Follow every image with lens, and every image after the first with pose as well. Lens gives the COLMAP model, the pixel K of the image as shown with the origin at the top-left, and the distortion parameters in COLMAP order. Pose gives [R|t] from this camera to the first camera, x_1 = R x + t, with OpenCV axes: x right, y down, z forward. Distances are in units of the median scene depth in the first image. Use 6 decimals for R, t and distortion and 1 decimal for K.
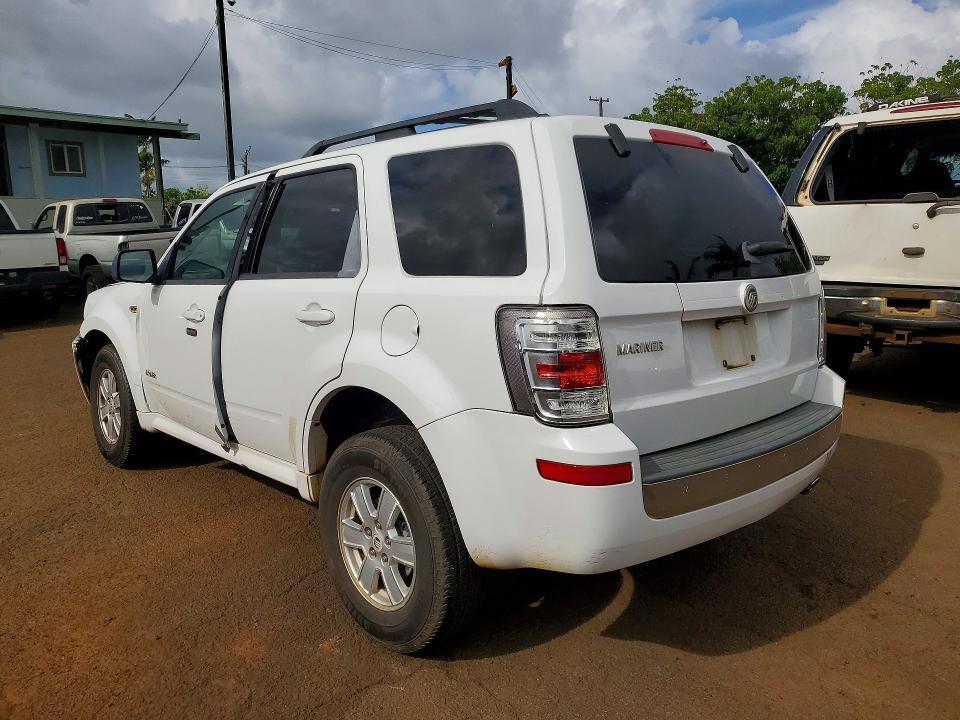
lens RADIAL K [[747.1, 0, 477.3], [0, 747.1, 359.8], [0, 0, 1]] dist [0.094849, -0.120770]
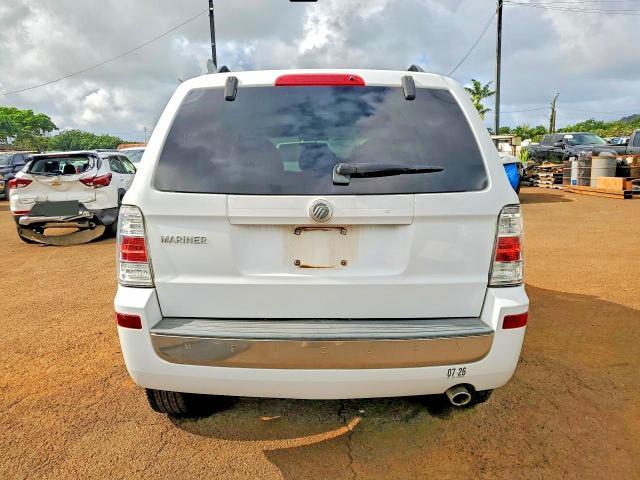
lens RADIAL K [[498.1, 0, 318.2], [0, 498.1, 239.8], [0, 0, 1]] dist [0.094849, -0.120770]
pose [[0.725511, 0.099546, -0.680973, 0.935449], [-0.100169, 0.994221, 0.038617, -0.069405], [0.680882, 0.040196, 0.731290, 0.443461]]
